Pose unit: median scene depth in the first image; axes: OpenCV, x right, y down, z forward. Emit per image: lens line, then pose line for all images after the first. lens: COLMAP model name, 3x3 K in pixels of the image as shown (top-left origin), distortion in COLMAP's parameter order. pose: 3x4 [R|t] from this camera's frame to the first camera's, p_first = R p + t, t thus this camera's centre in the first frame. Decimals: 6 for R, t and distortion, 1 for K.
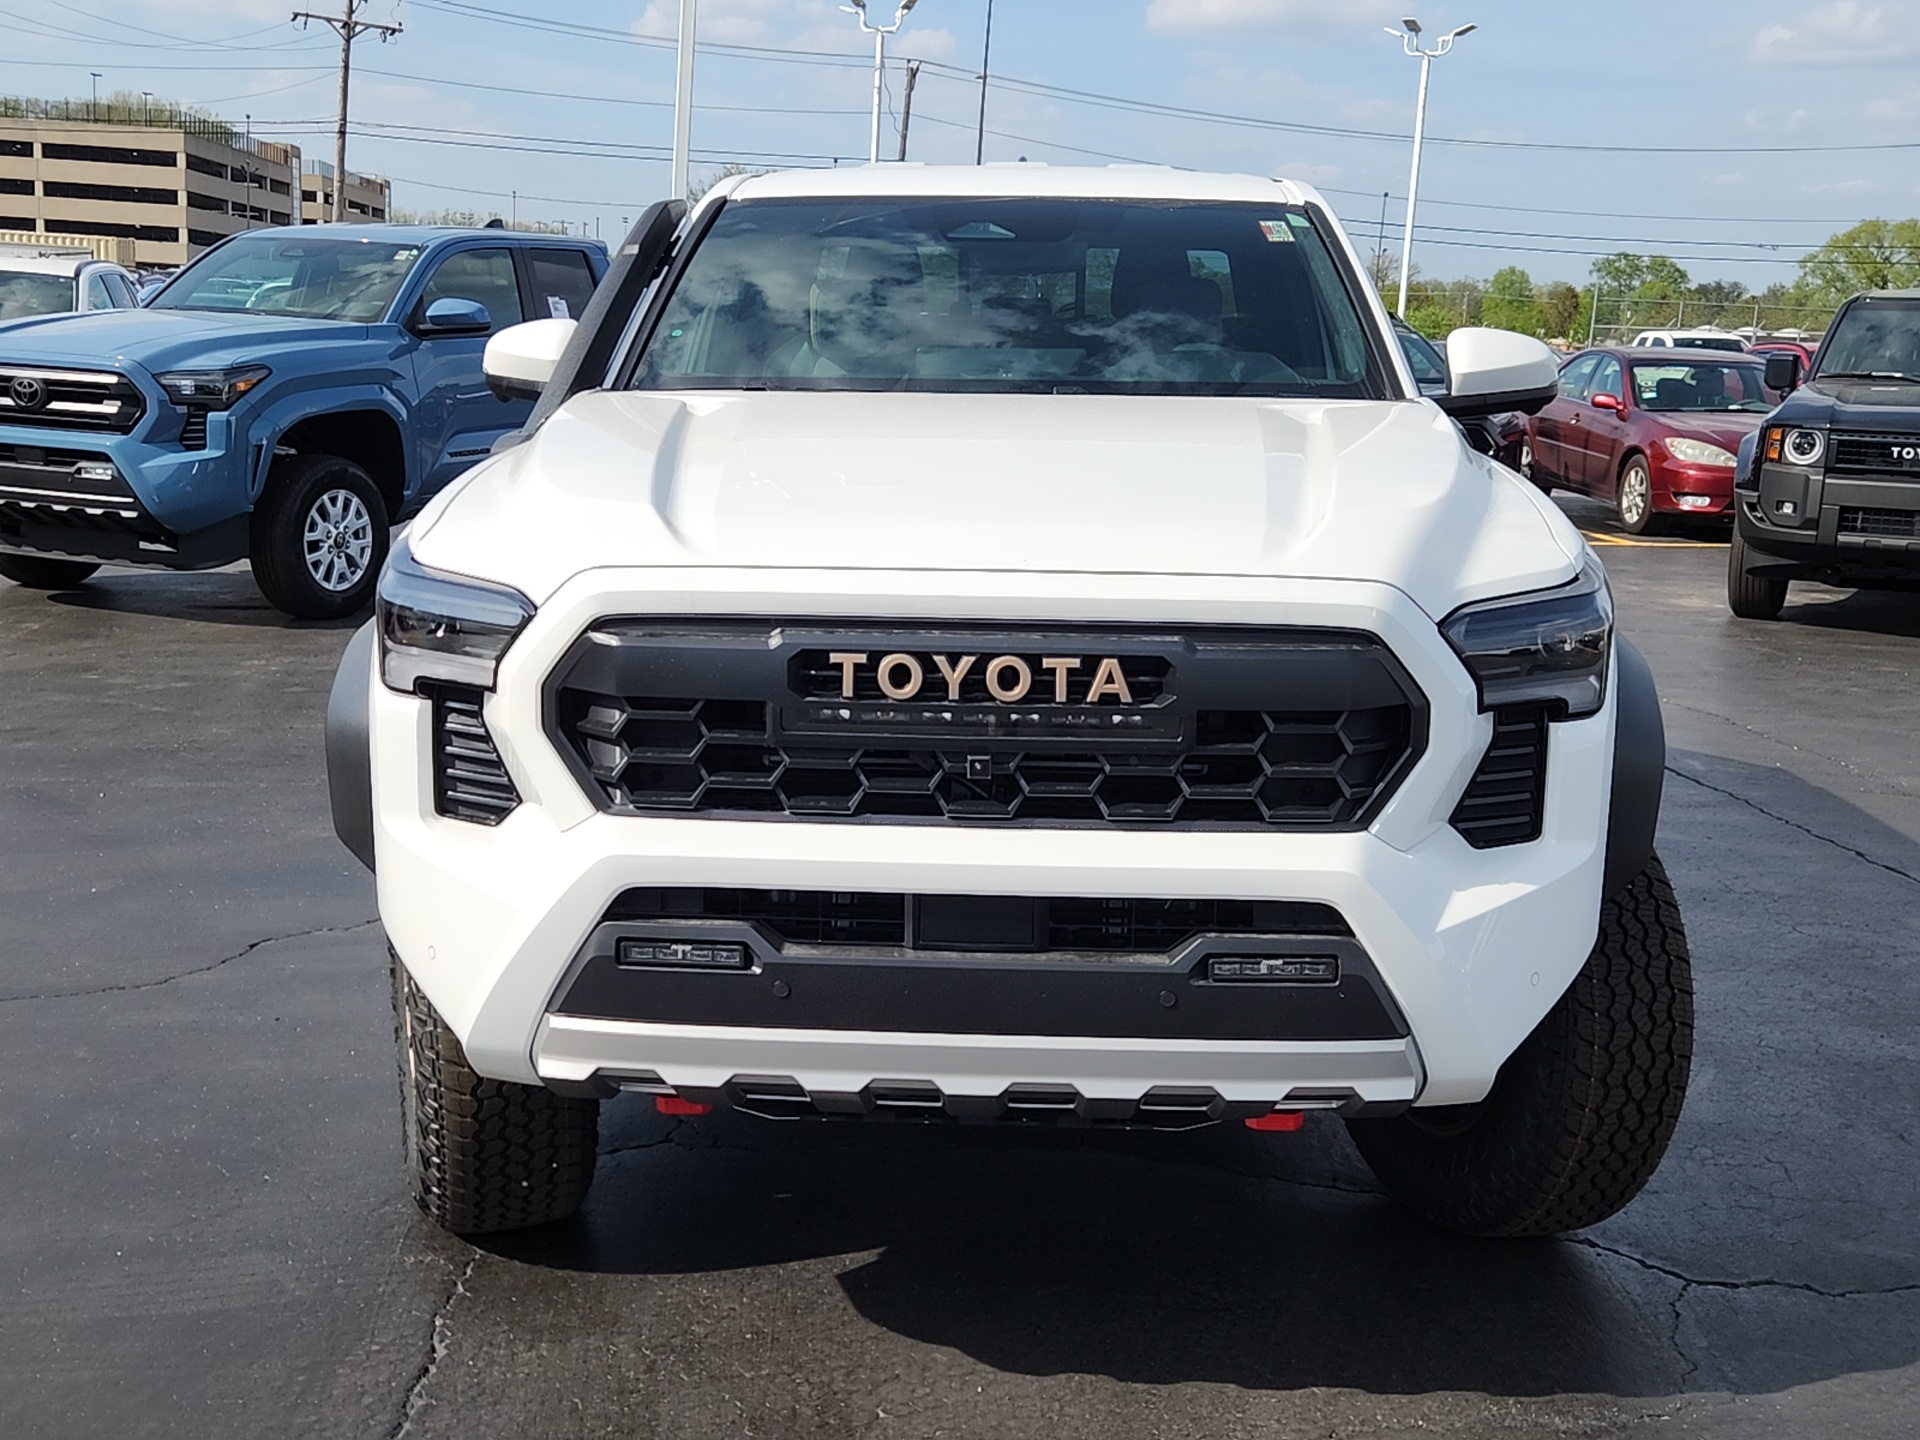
lens RADIAL K [[1608.7, 0, 960.0], [0, 1608.7, 720.0], [0, 0, 1]] dist [0.036072, -0.008802]
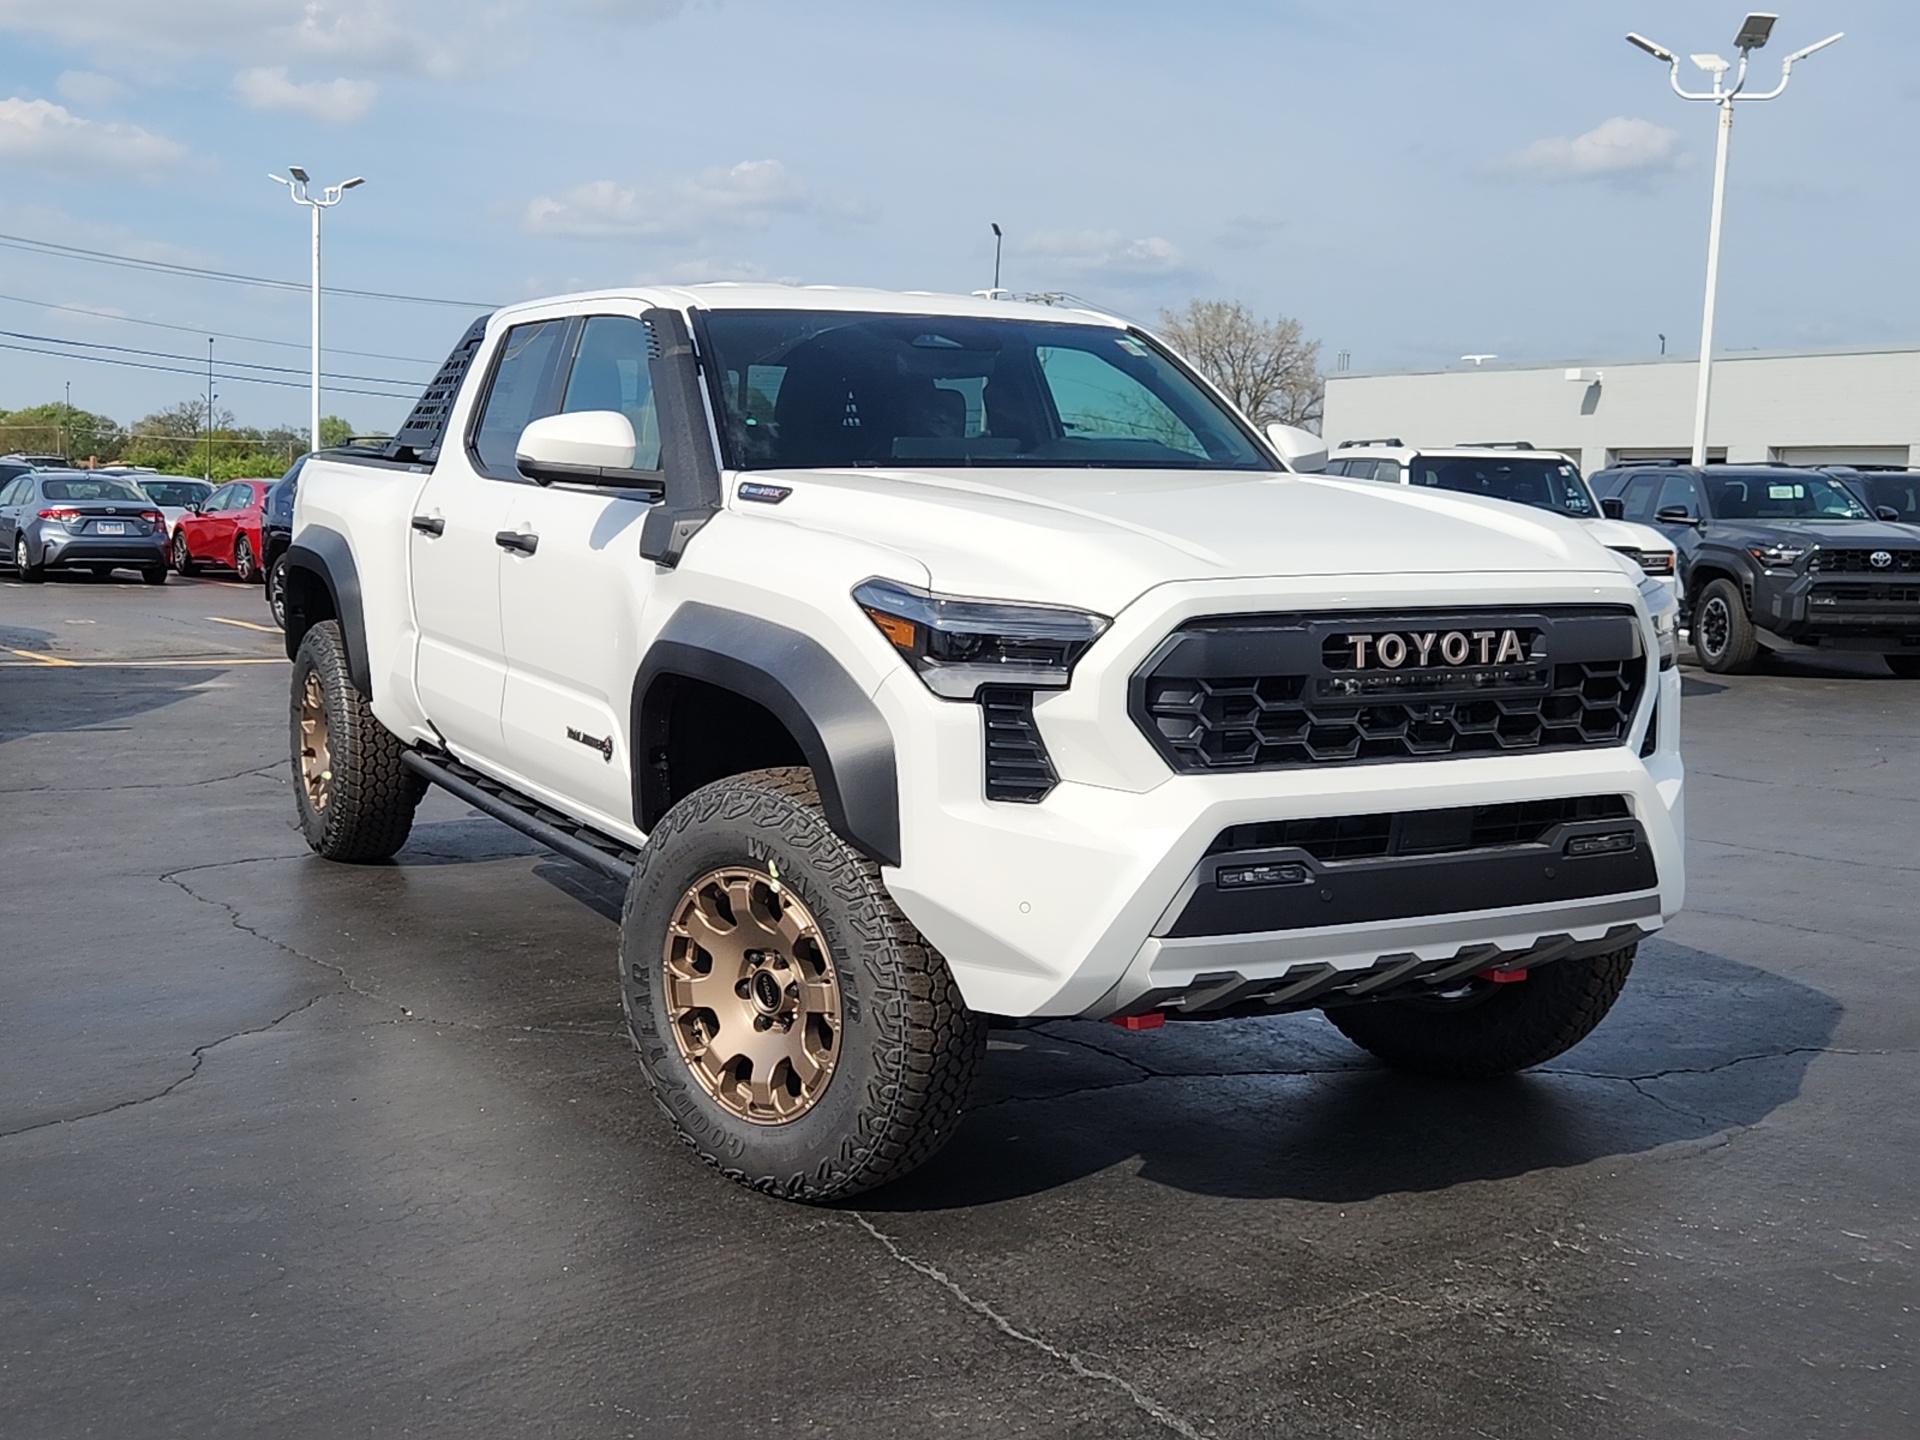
lens RADIAL K [[1608.7, 0, 960.0], [0, 1608.7, 720.0], [0, 0, 1]] dist [0.036072, -0.008802]
pose [[0.914342, -0.070164, 0.398819, -0.890619], [0.086648, 0.995963, -0.023430, 0.030571], [-0.395565, 0.055980, 0.916730, -0.095105]]
